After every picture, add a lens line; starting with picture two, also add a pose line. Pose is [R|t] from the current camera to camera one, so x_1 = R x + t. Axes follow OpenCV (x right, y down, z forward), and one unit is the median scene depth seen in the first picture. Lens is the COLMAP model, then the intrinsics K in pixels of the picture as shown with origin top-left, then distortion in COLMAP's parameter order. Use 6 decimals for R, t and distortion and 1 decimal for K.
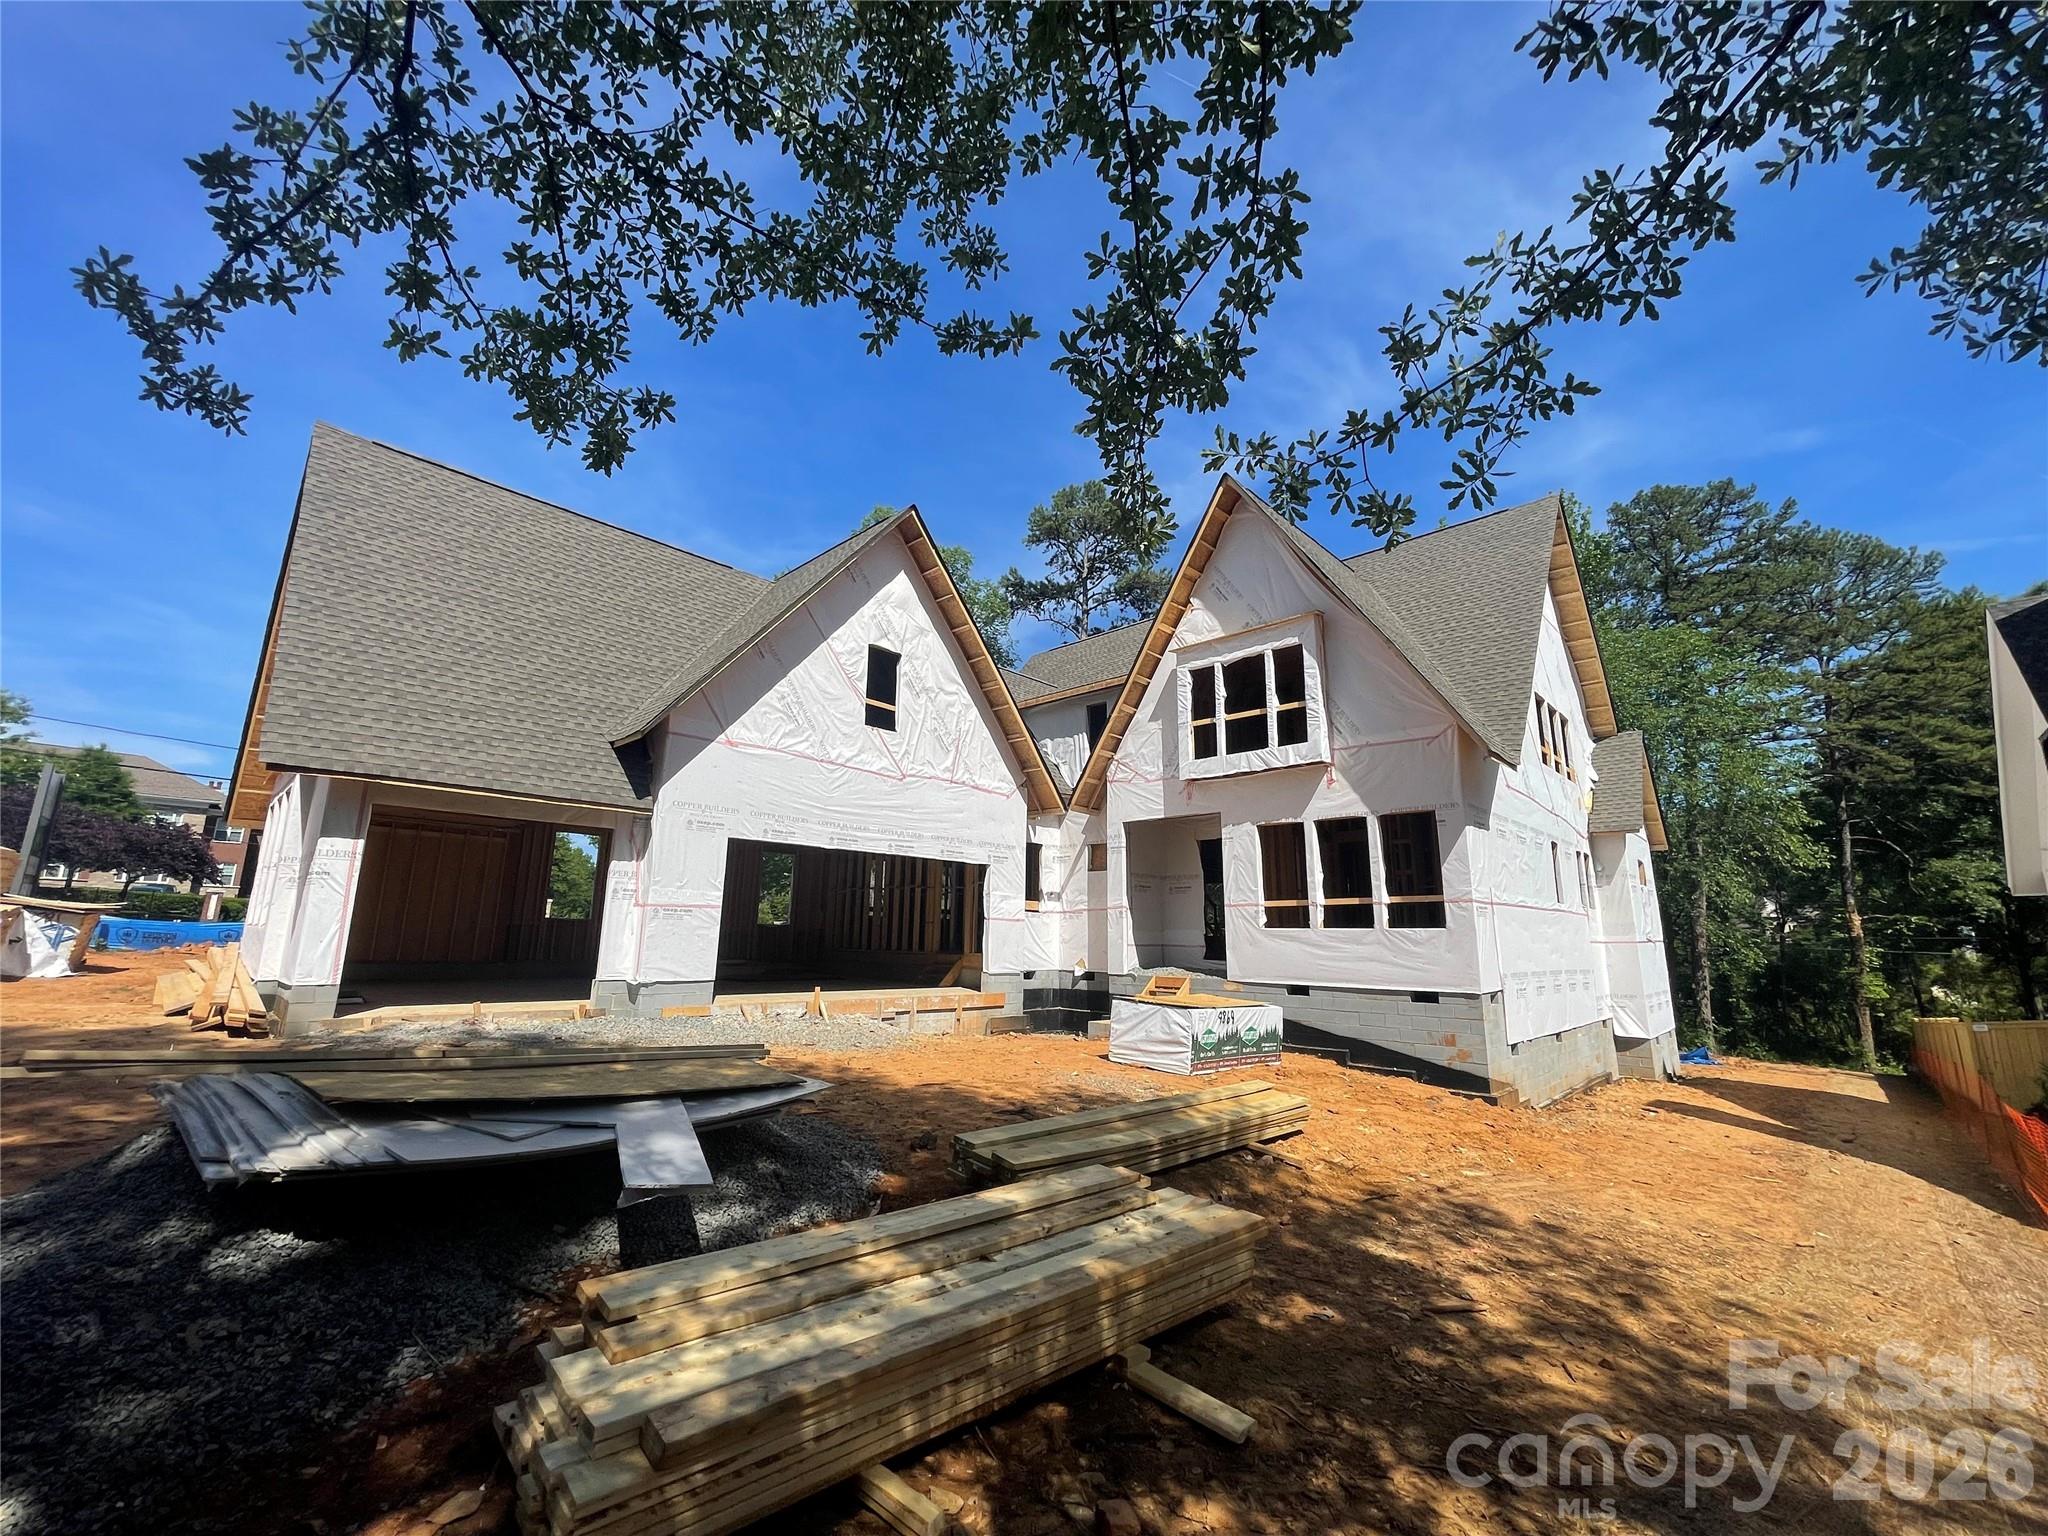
lens RADIAL K [[823.1, 0, 1021.6], [0, 823.1, 765.1], [0, 0, 1]] dist [0.000182, -0.000397]
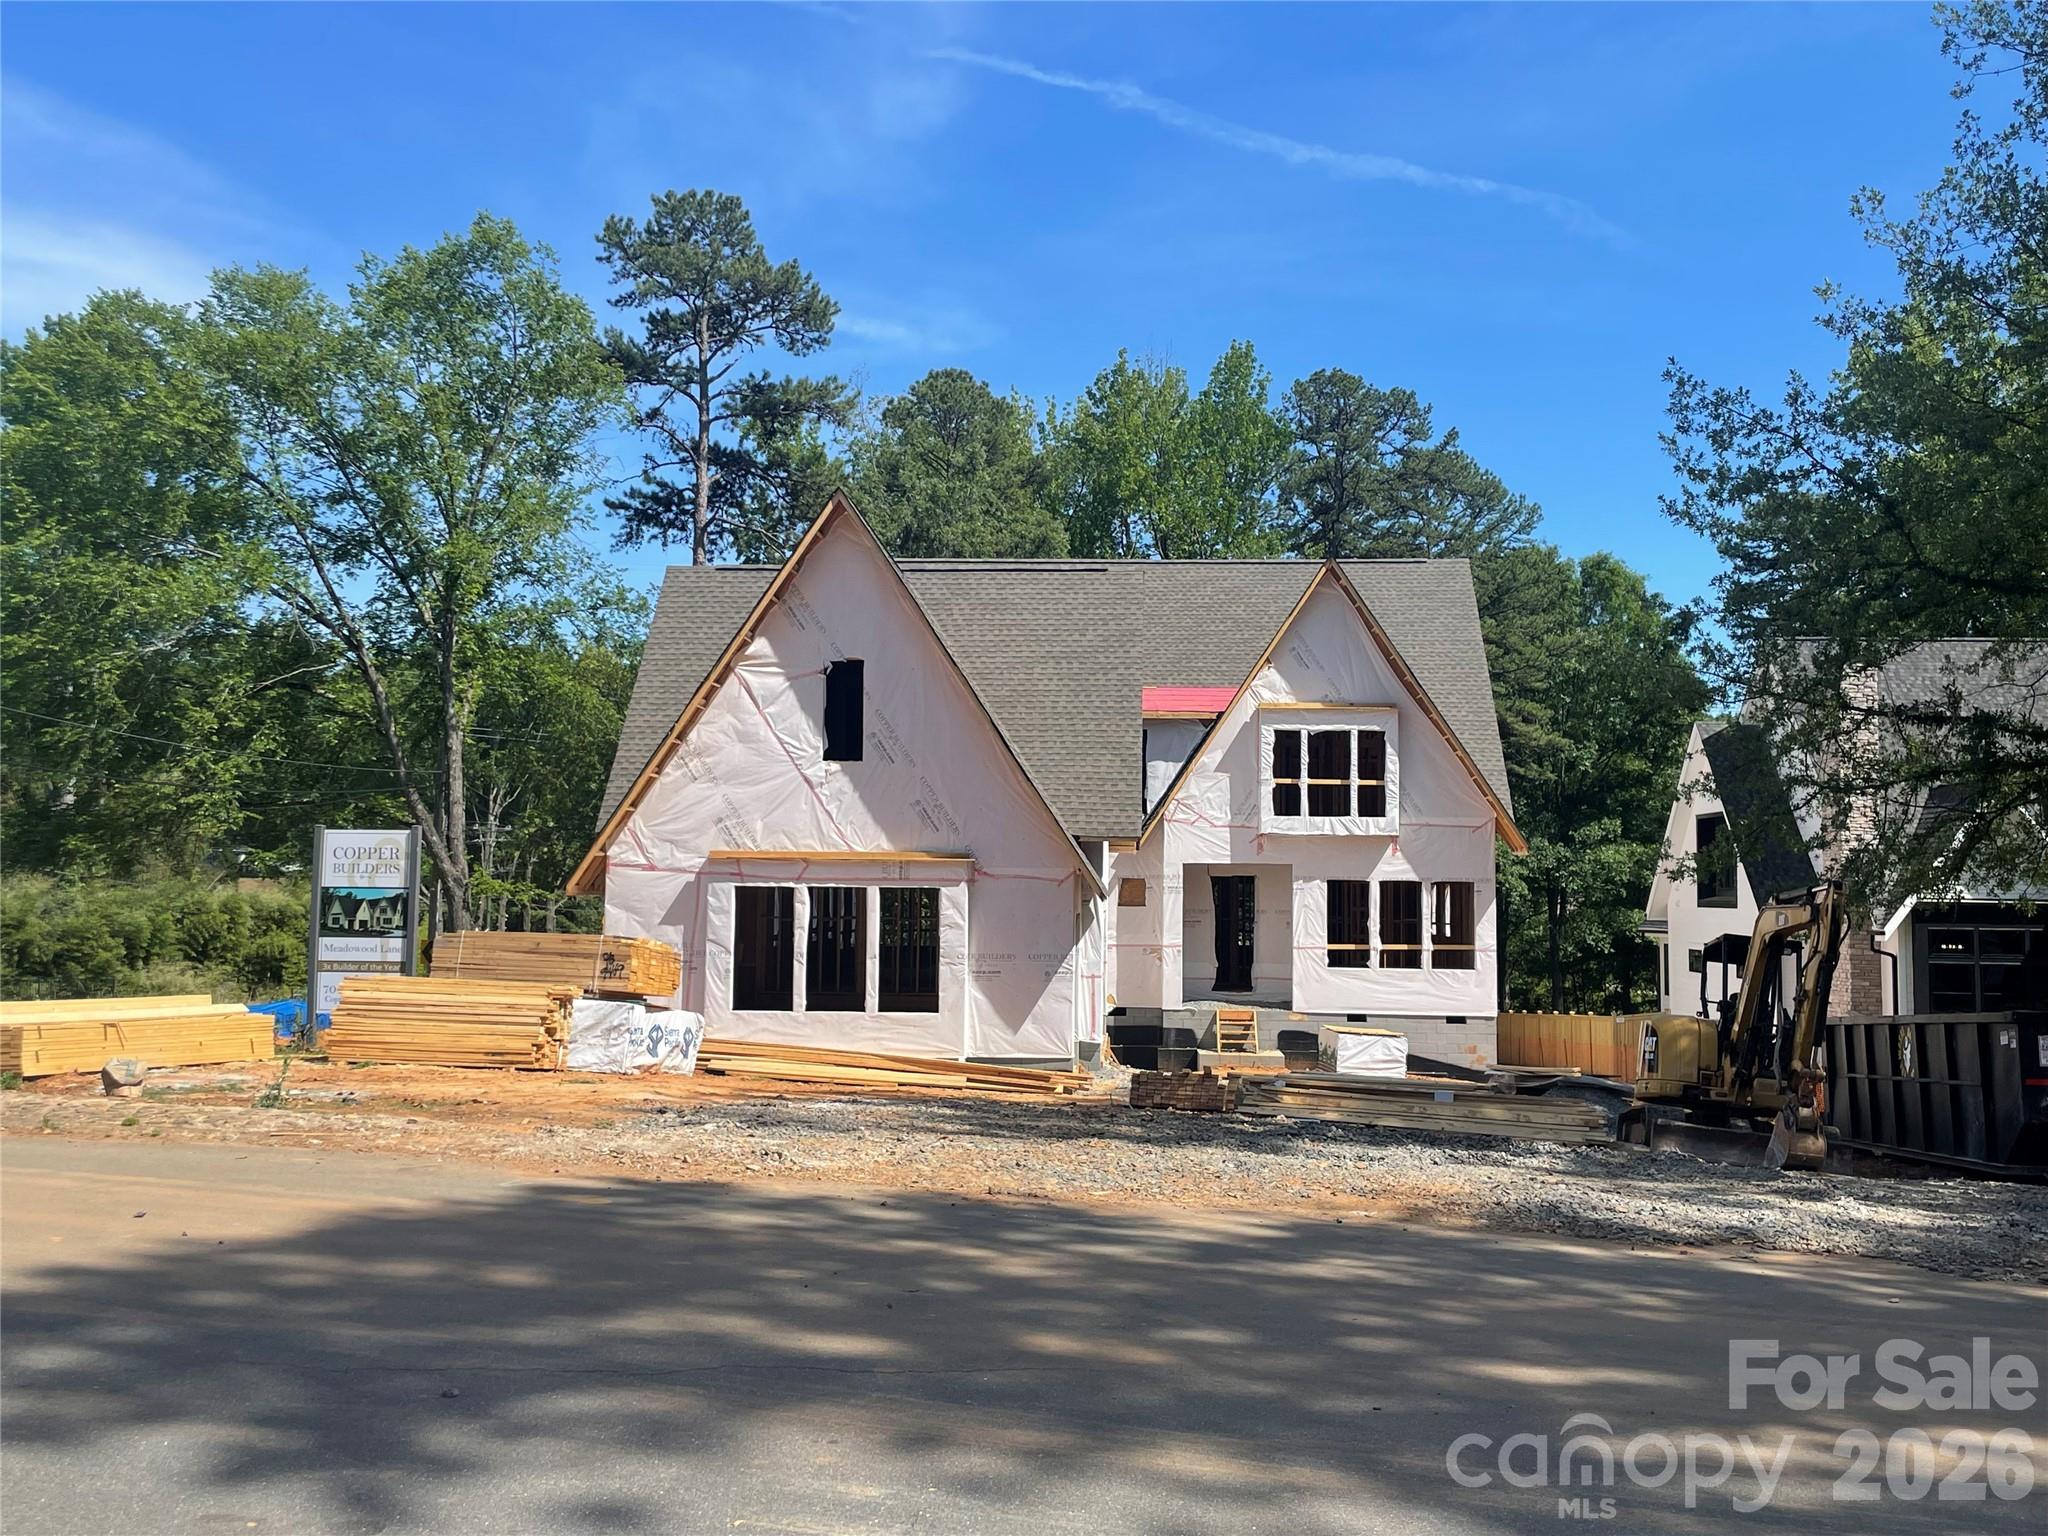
lens RADIAL K [[1898.8, 0, 1027.9], [0, 1898.8, 767.9], [0, 0, 1]] dist [0.093139, 0.000000]
pose [[0.770923, 0.047109, 0.635184, -1.771121], [-0.132169, 0.987386, 0.087183, -0.263929], [-0.623065, -0.151163, 0.767425, -0.780538]]
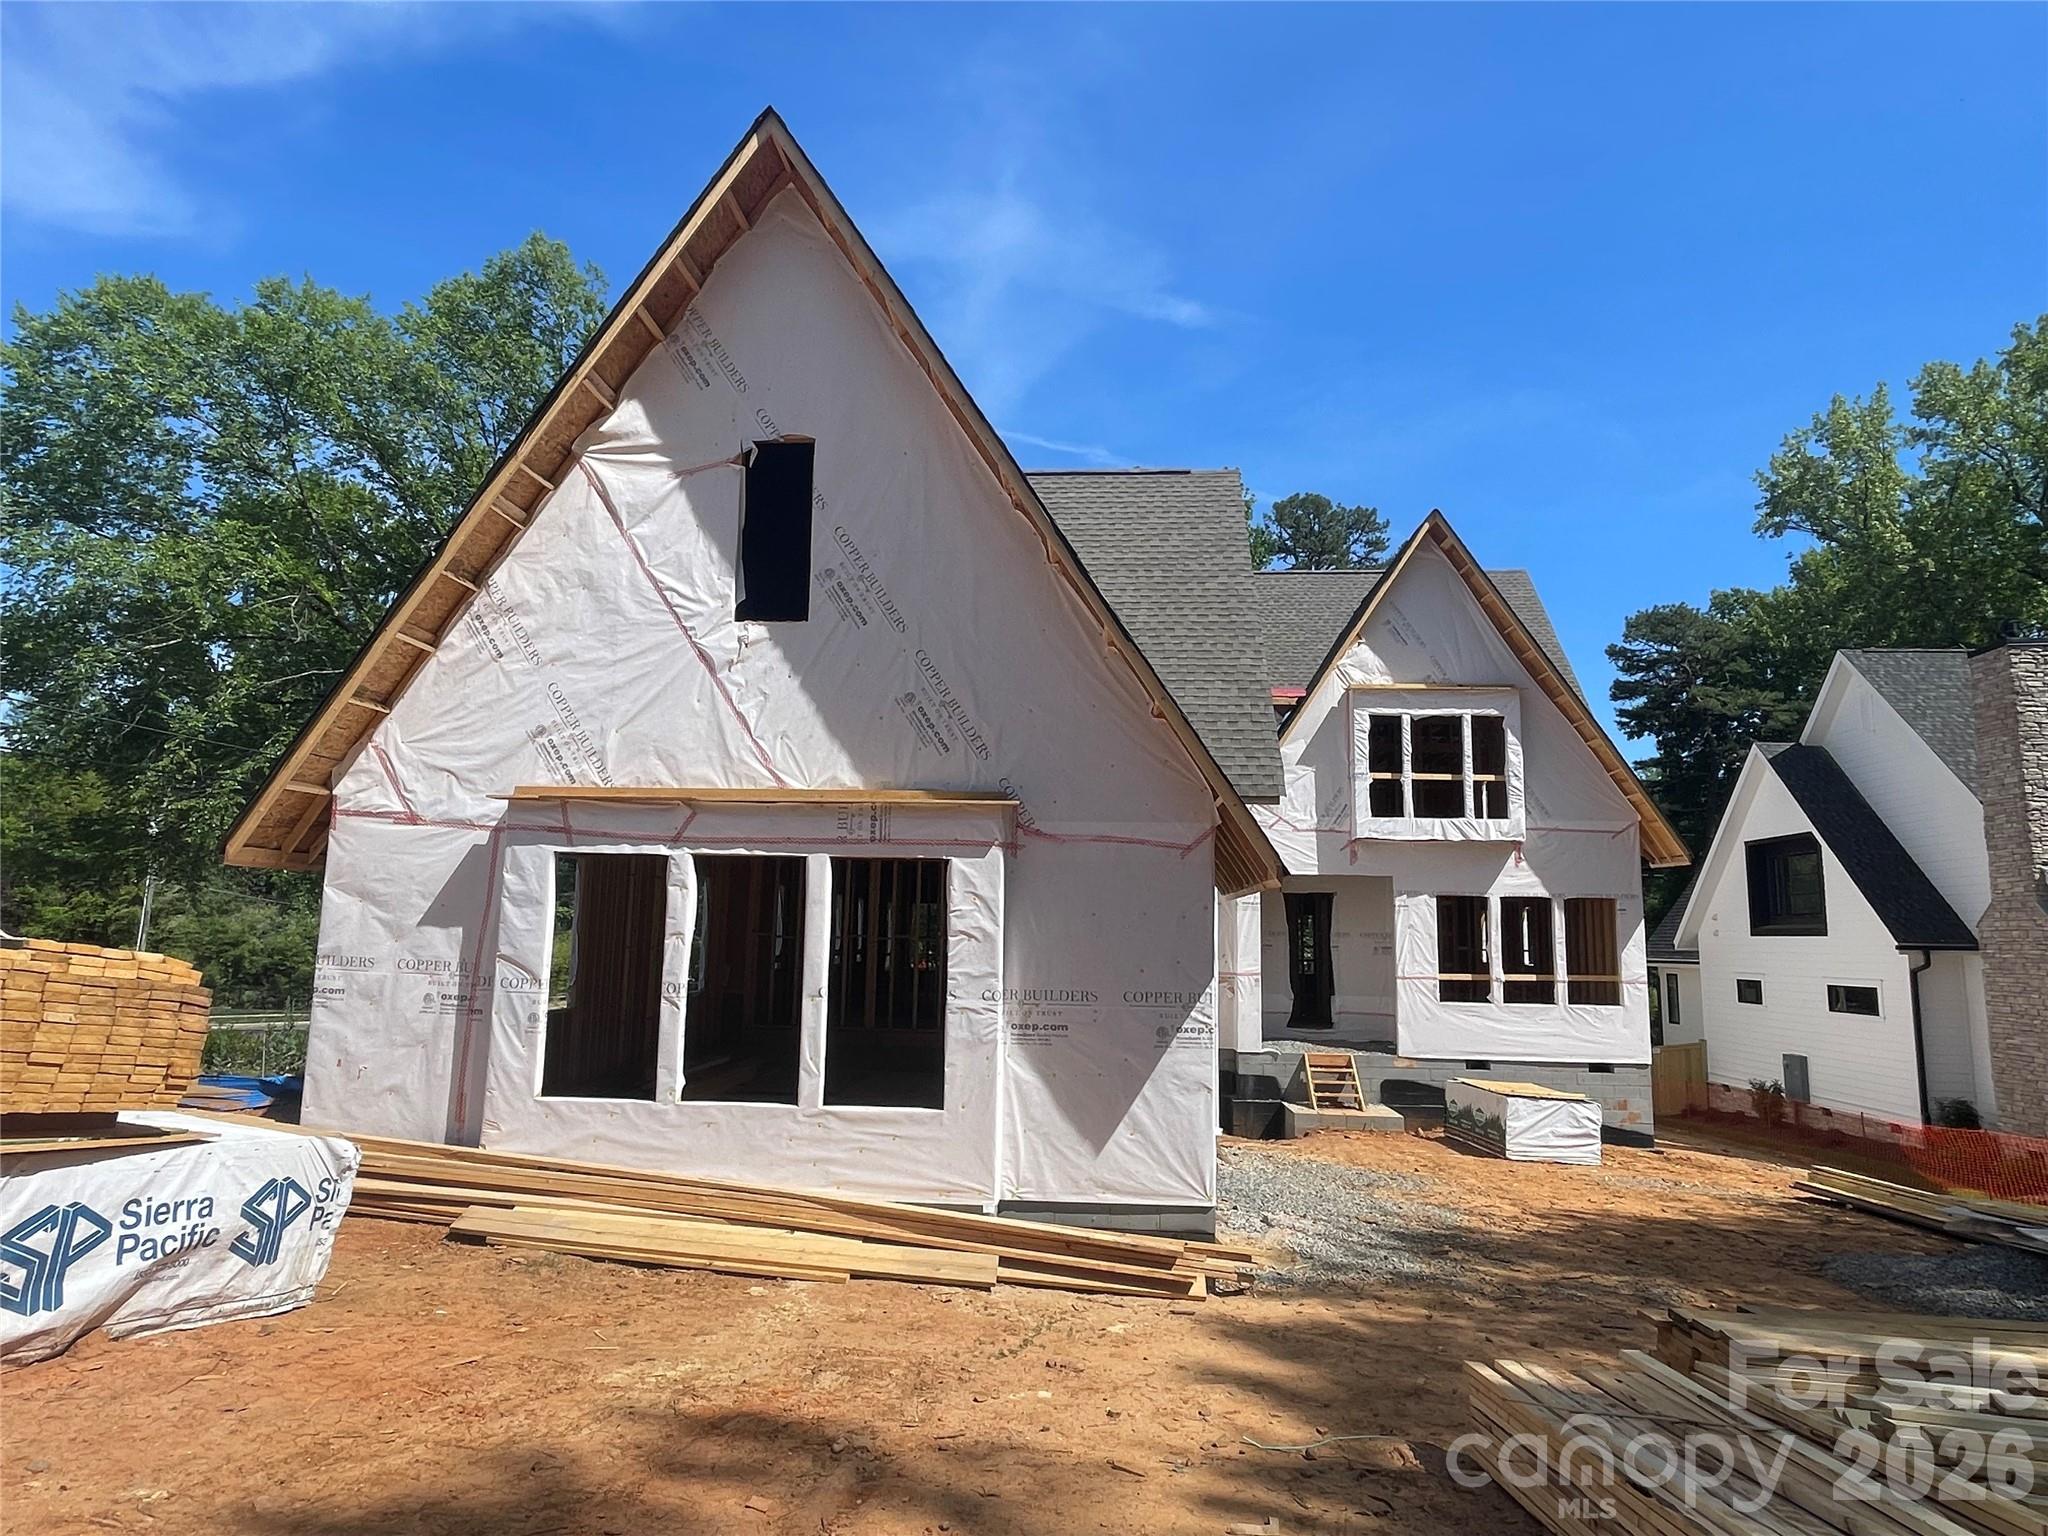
lens RADIAL K [[1206.6, 0, 1017.8], [0, 1206.6, 769.9], [0, 0, 1]] dist [-0.001450, -0.001260]
pose [[0.781945, 0.097243, 0.615716, -0.987337], [-0.137969, 0.990258, 0.018820, -0.030733], [-0.607887, -0.099666, 0.787743, 0.206702]]
